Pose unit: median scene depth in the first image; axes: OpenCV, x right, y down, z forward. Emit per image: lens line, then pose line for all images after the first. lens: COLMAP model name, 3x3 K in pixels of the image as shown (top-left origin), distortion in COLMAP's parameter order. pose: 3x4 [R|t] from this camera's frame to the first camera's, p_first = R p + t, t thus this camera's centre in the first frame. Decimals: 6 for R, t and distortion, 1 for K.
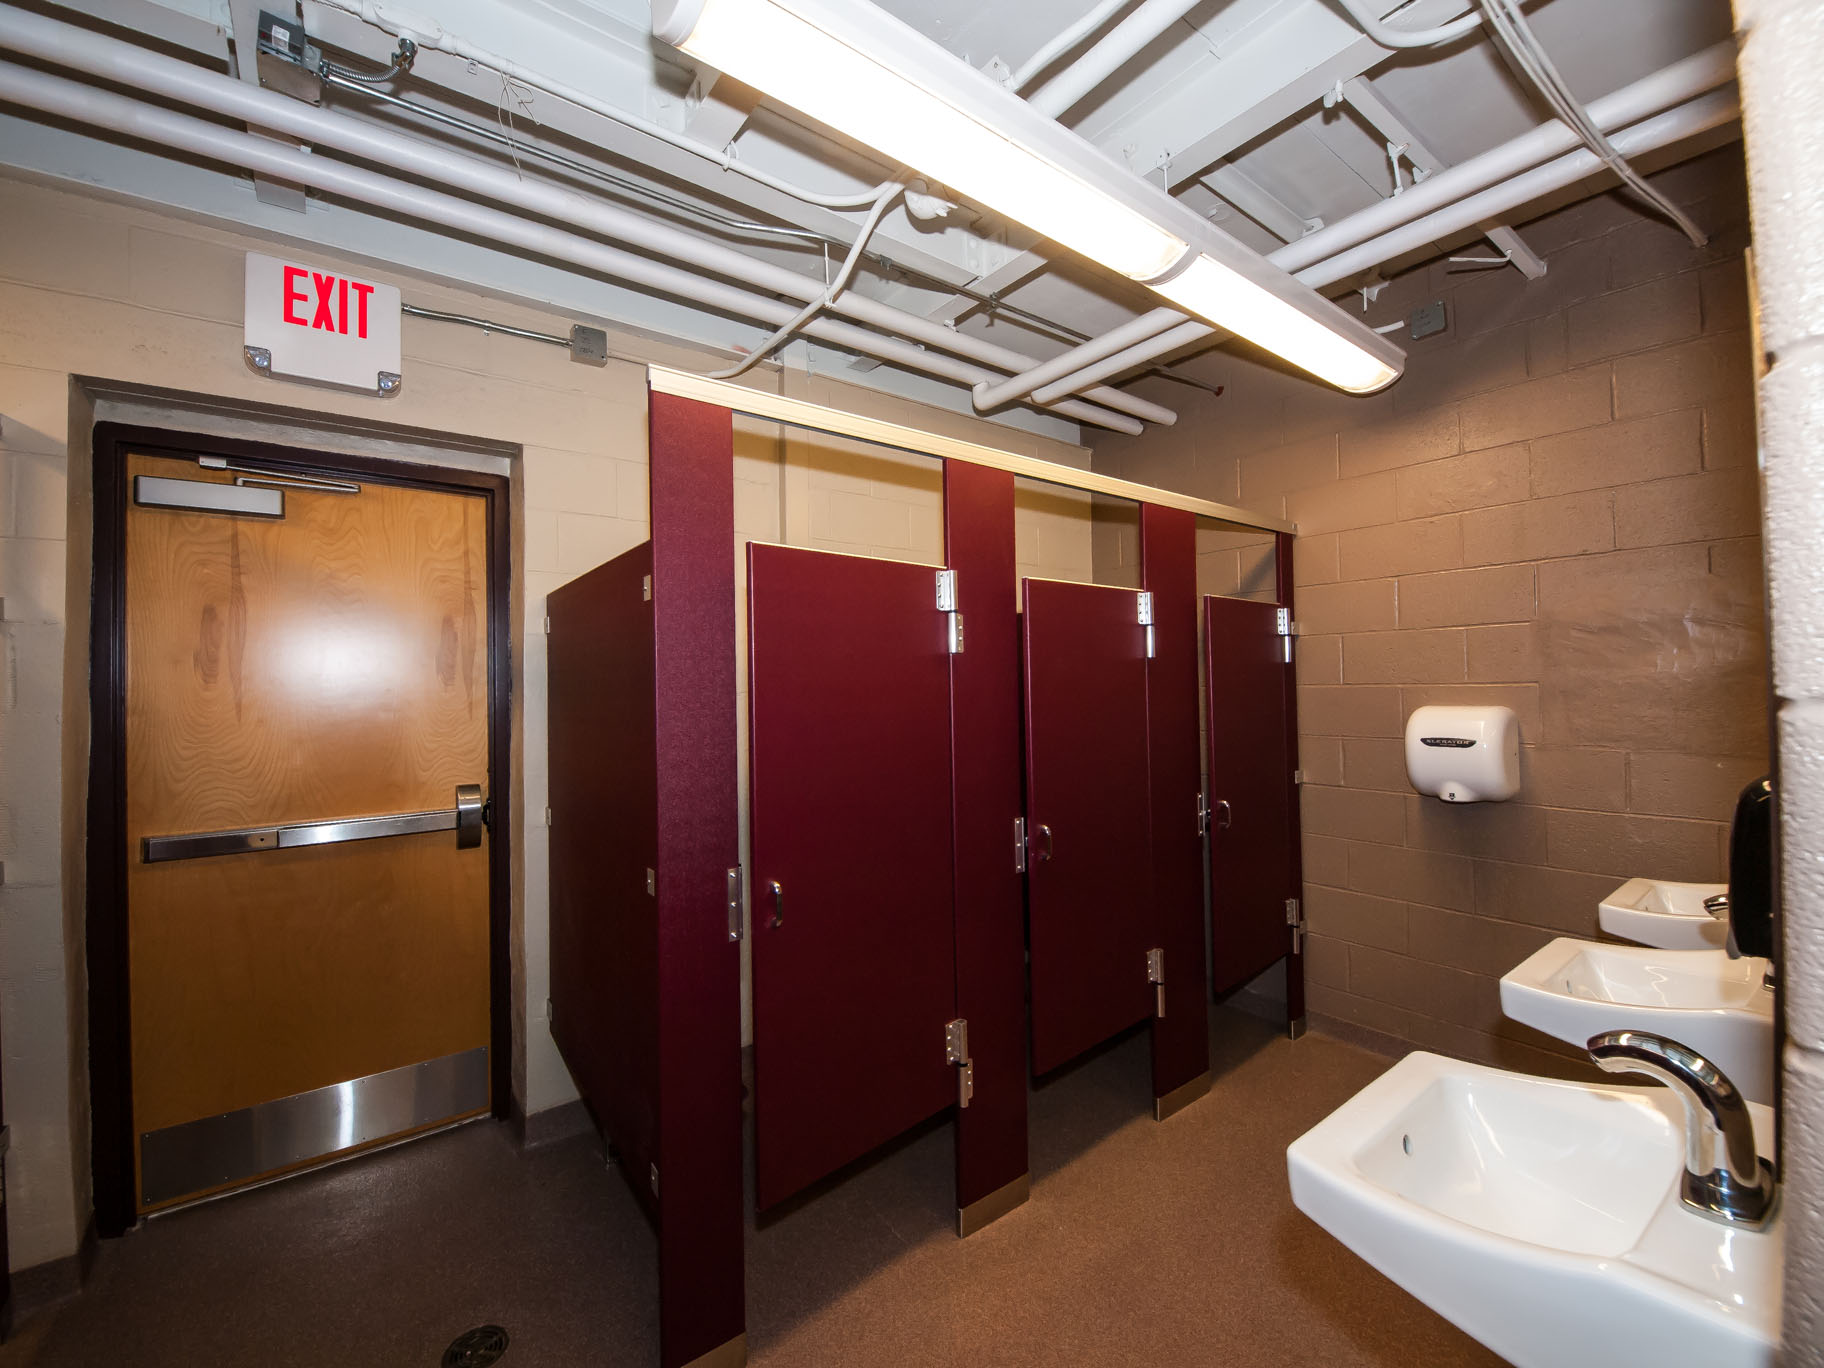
lens RADIAL K [[746.3, 0, 883.2], [0, 746.3, 672.9], [0, 0, 1]] dist [0.001134, -0.004030]
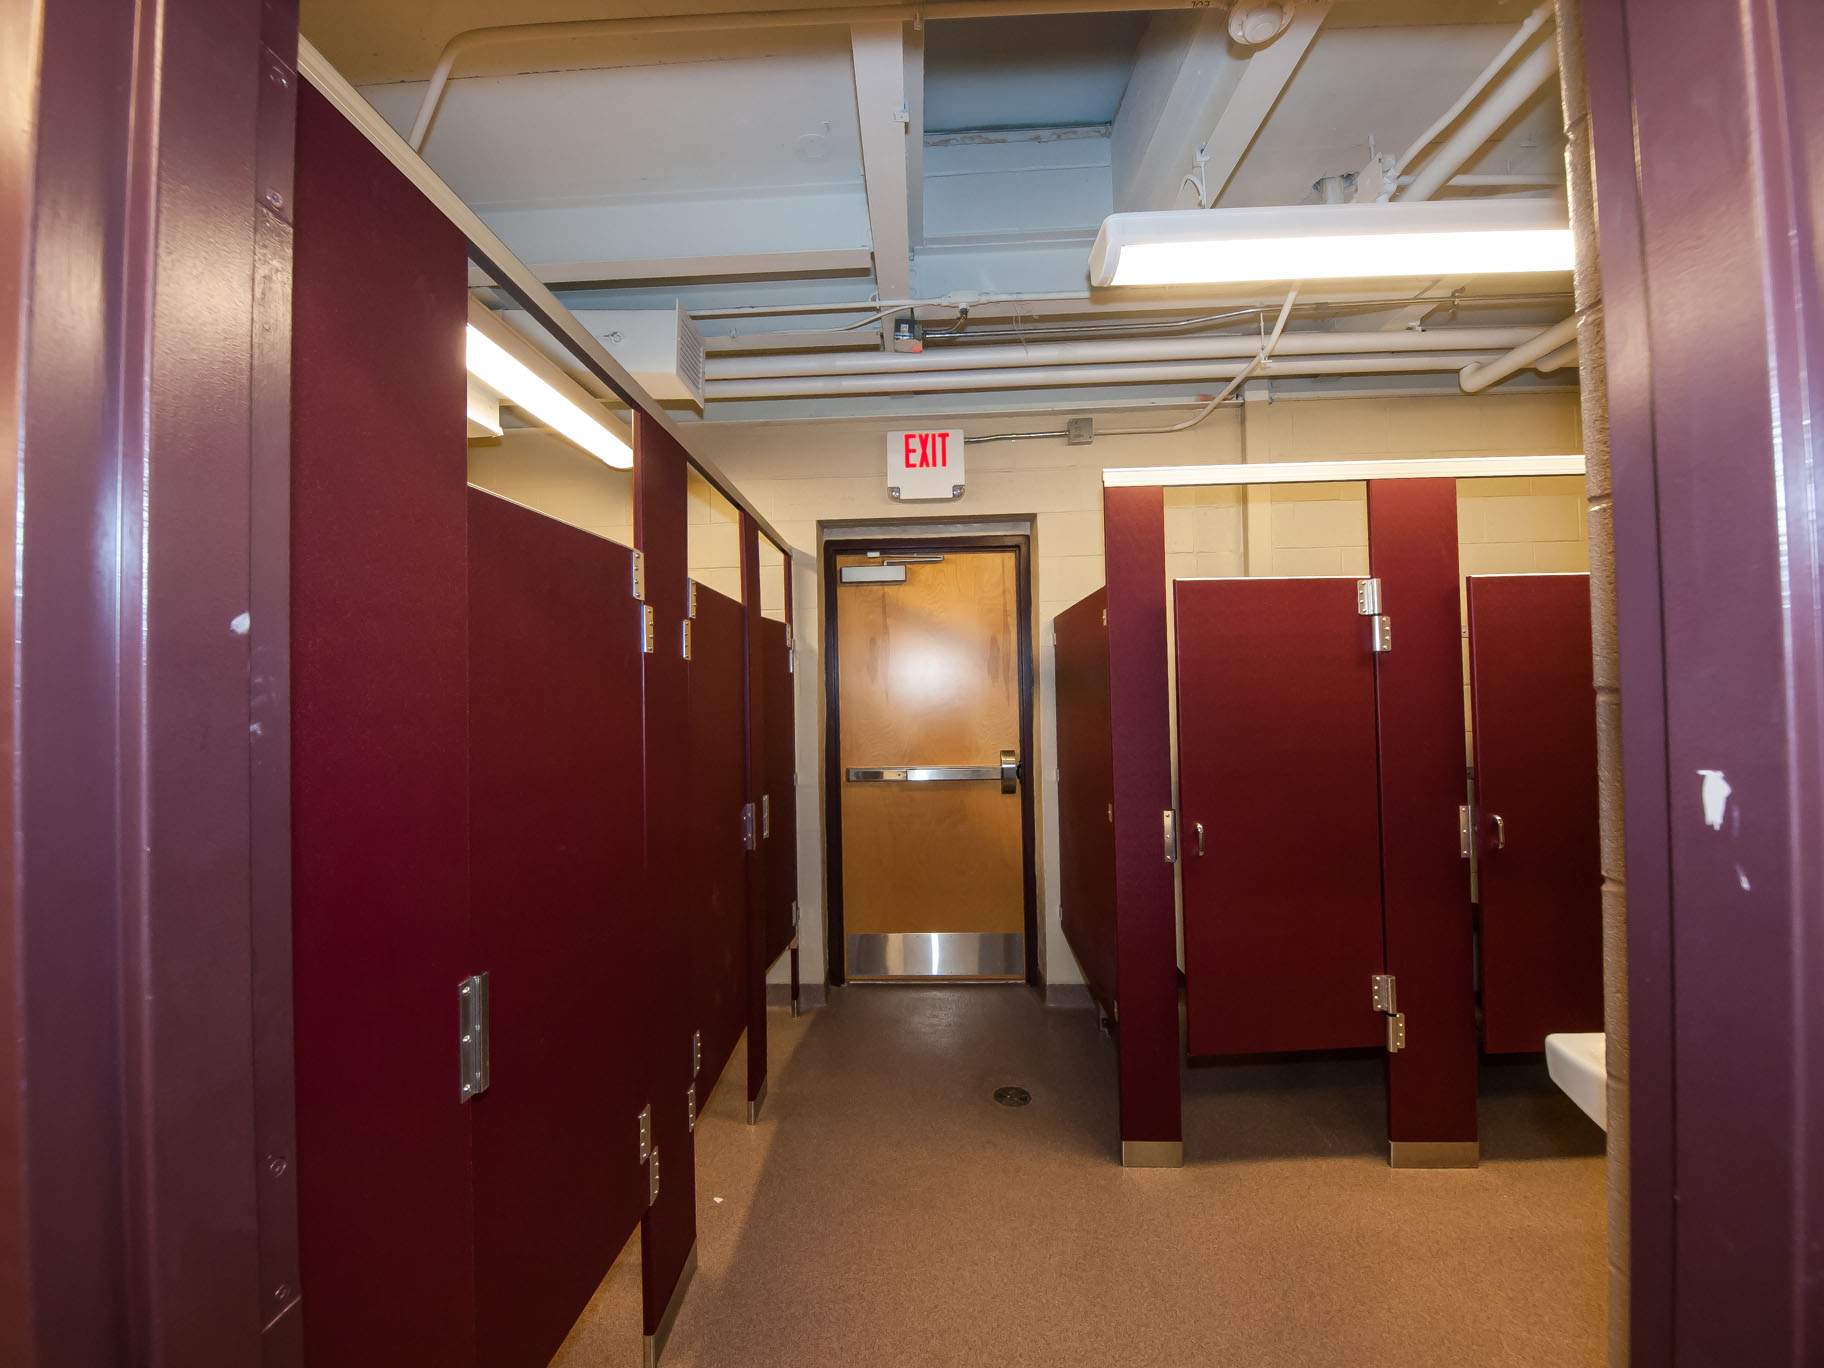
lens RADIAL K [[746.3, 0, 908.6], [0, 746.3, 678.1], [0, 0, 1]] dist [0.001134, -0.004030]
pose [[0.794765, -0.008355, -0.606859, 0.212974], [0.017288, 0.999811, 0.008875, -0.008958], [0.606670, -0.017545, 0.794760, -0.330940]]
